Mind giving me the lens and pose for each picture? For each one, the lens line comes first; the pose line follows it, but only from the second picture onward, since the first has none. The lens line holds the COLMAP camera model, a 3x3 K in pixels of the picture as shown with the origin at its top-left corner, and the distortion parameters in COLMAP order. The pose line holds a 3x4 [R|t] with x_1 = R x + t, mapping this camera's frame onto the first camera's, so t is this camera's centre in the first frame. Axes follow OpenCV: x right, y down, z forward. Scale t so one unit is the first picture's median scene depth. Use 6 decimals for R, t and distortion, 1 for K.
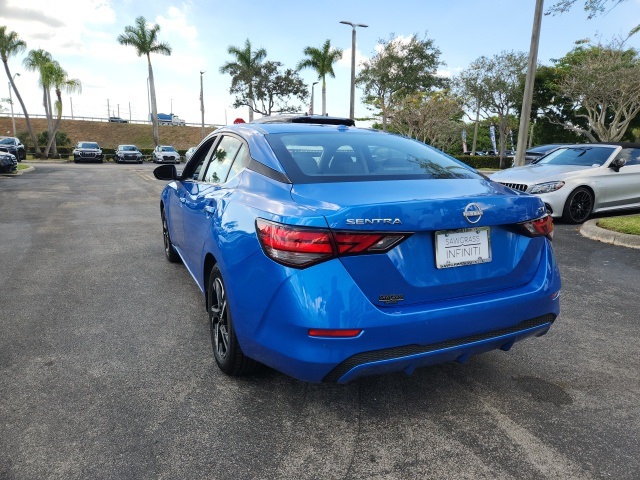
lens RADIAL K [[425.9, 0, 325.0], [0, 425.9, 240.2], [0, 0, 1]] dist [0.073056, -0.058971]
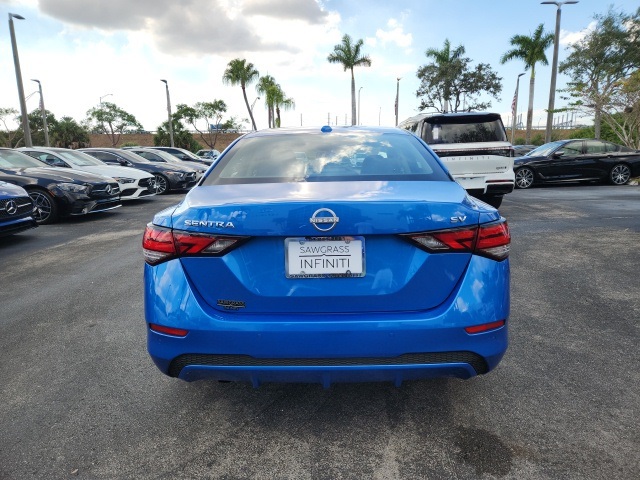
lens RADIAL K [[426.6, 0, 323.7], [0, 426.6, 237.7], [0, 0, 1]] dist [0.073502, -0.058152]
pose [[0.892767, 0.054428, -0.447219, 0.053775], [-0.059890, 0.998203, 0.001929, -0.001992], [0.446520, 0.025062, 0.894423, 0.015068]]
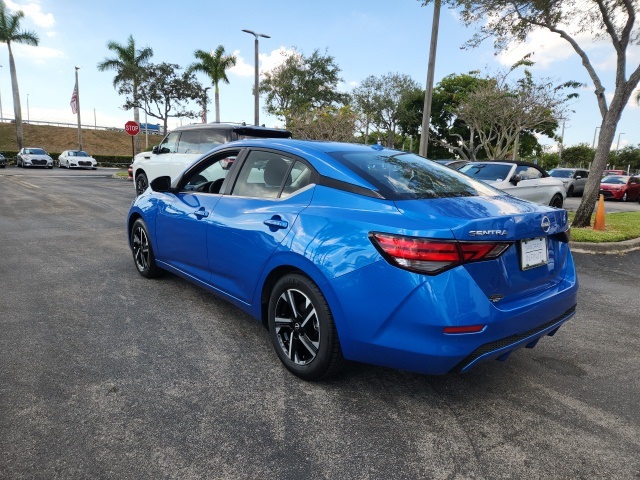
lens RADIAL K [[429.4, 0, 324.0], [0, 429.4, 243.0], [0, 0, 1]] dist [0.067941, -0.057251]
pose [[0.967038, -0.023596, 0.253538, -0.042425], [0.027283, 0.999567, -0.011035, -0.000980], [-0.253168, 0.017588, 0.967263, -0.003195]]
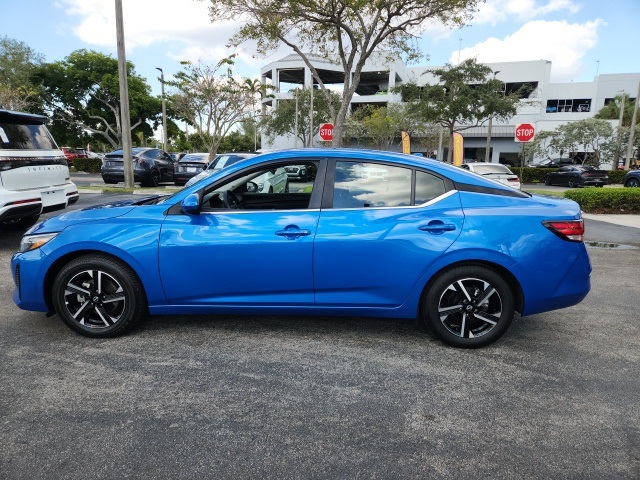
lens RADIAL K [[425.9, 0, 325.0], [0, 425.9, 240.2], [0, 0, 1]] dist [0.073056, -0.058971]
pose [[0.457878, -0.173570, 0.871907, -0.146141], [0.168652, 0.979905, 0.106503, -0.021762], [-0.872872, 0.098283, 0.477949, 0.071802]]
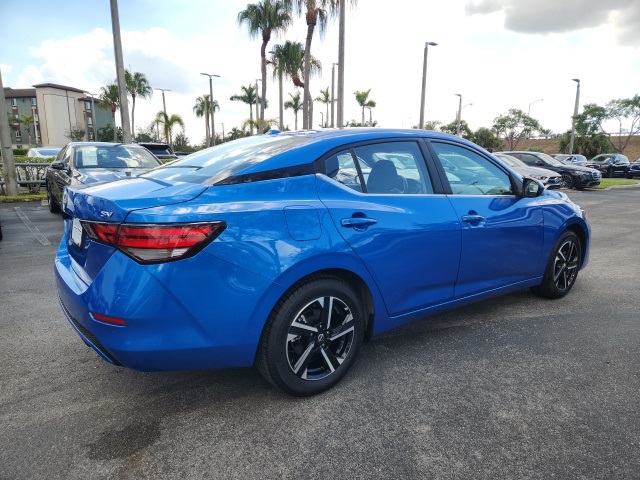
lens RADIAL K [[425.9, 0, 325.0], [0, 425.9, 240.2], [0, 0, 1]] dist [0.073056, -0.058971]
pose [[0.205090, 0.162570, -0.965147, 0.121713], [-0.203151, 0.971704, 0.120506, -0.018053], [0.957428, 0.171356, 0.232313, 0.103267]]
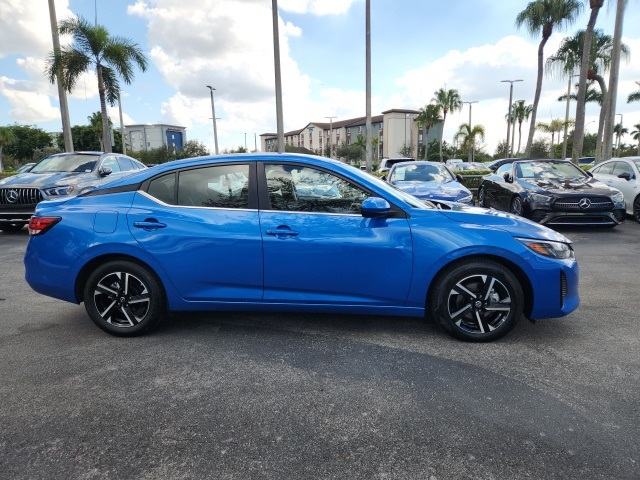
lens RADIAL K [[420.6, 0, 317.7], [0, 420.6, 239.3], [0, 0, 1]] dist [0.073723, -0.059398]
pose [[-0.506889, 0.126848, -0.852627, 0.119312], [-0.169859, 0.955023, 0.243063, -0.048065], [0.845111, 0.268032, -0.462544, 0.234199]]
